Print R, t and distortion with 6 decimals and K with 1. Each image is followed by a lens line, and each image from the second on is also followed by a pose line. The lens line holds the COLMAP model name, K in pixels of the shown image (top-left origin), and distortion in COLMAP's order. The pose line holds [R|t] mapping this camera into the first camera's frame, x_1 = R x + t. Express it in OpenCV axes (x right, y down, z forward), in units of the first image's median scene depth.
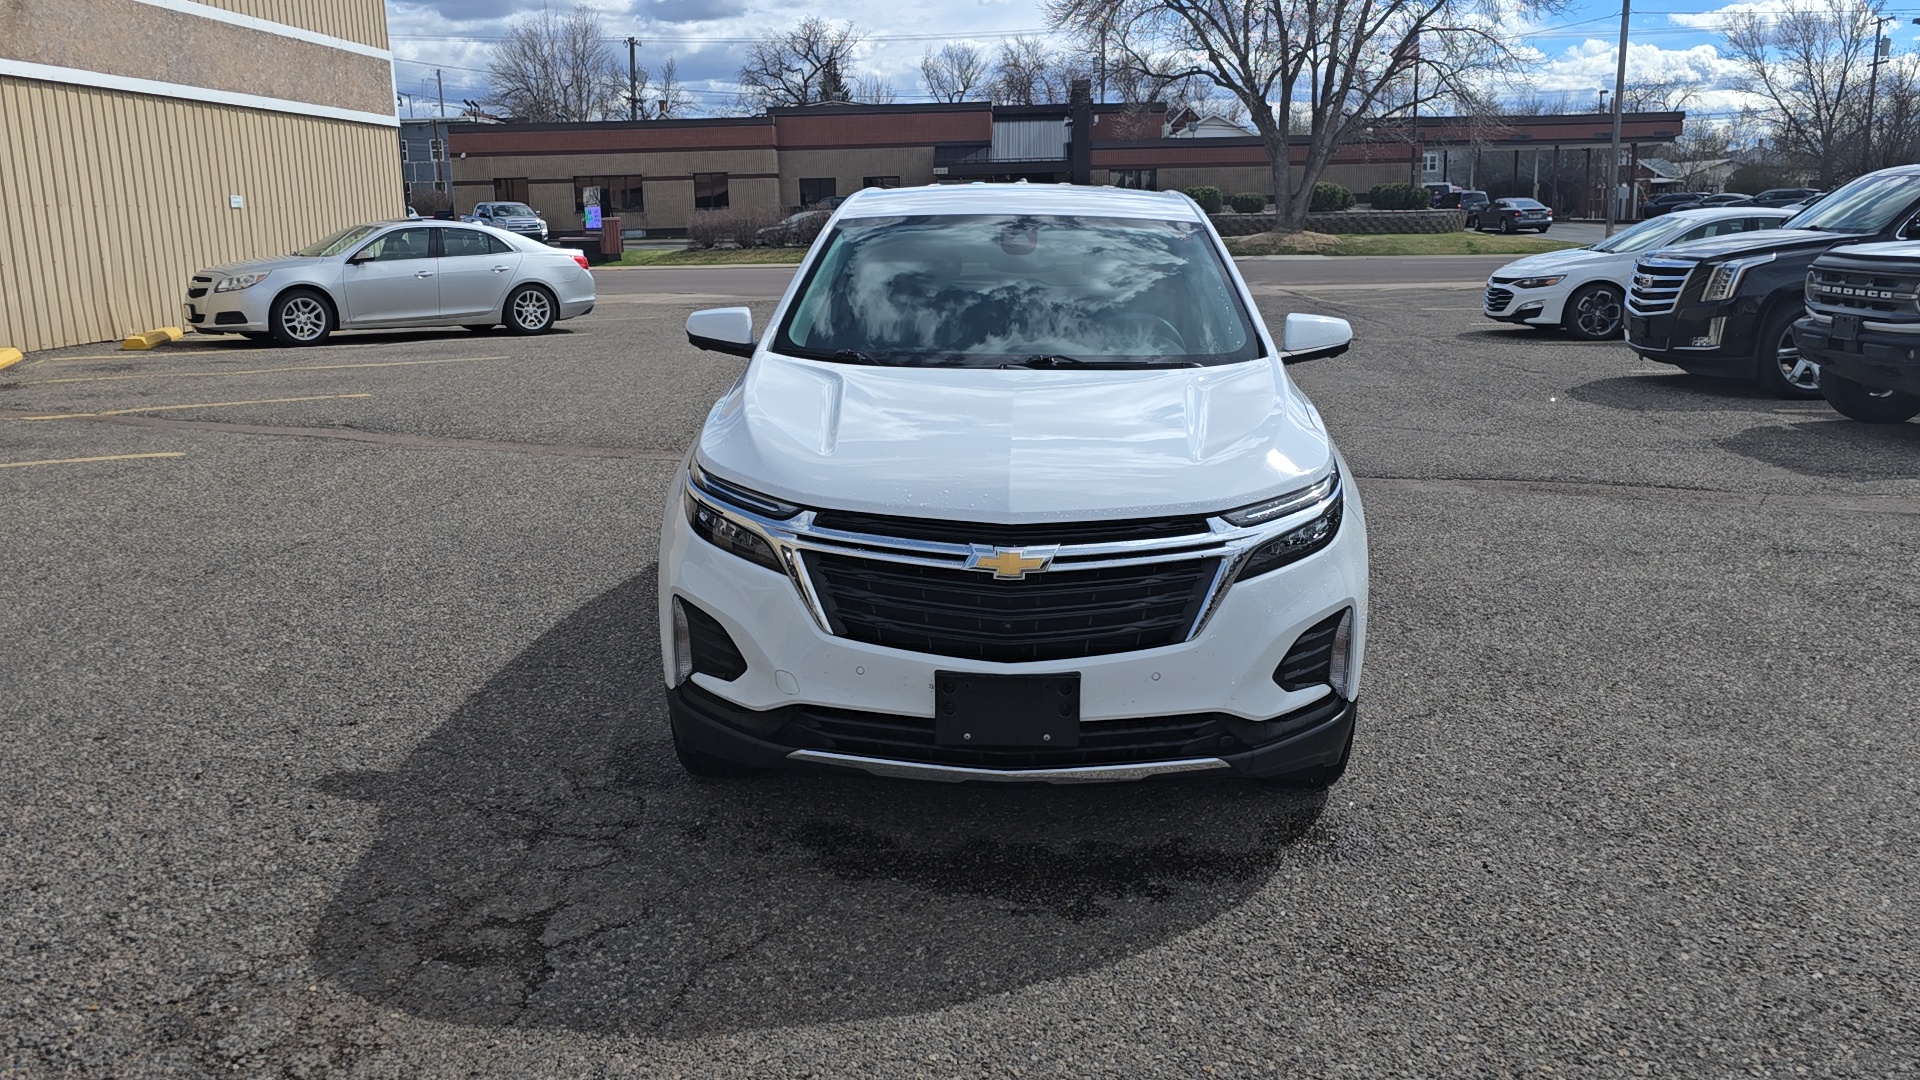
lens RADIAL K [[1592.2, 0, 974.1], [0, 1592.2, 546.6], [0, 0, 1]] dist [0.006934, -0.002008]
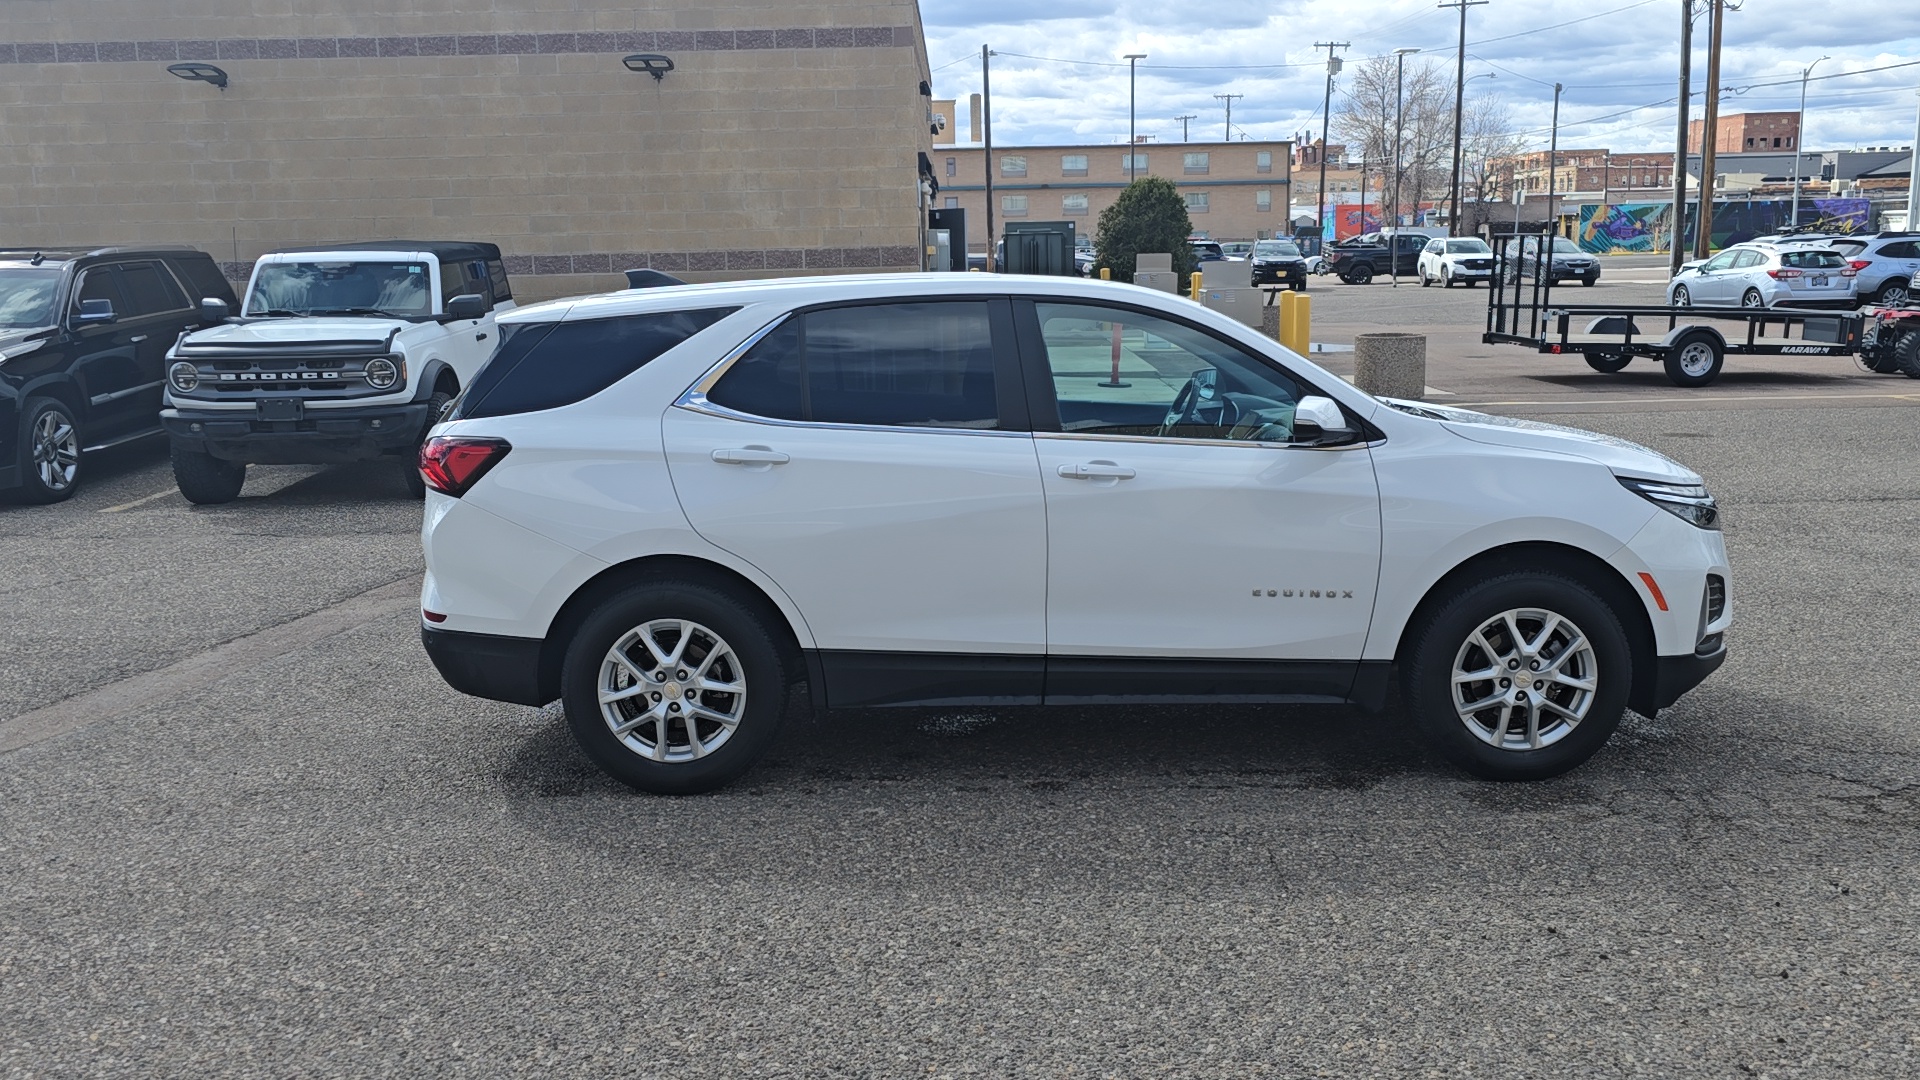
lens RADIAL K [[1592.2, 0, 974.1], [0, 1592.2, 546.6], [0, 0, 1]] dist [0.006934, -0.002008]
pose [[-0.051054, -0.172046, 0.983765, -0.553704], [0.227810, 0.957073, 0.179201, -0.140283], [-0.972366, 0.233260, -0.009668, 0.606104]]
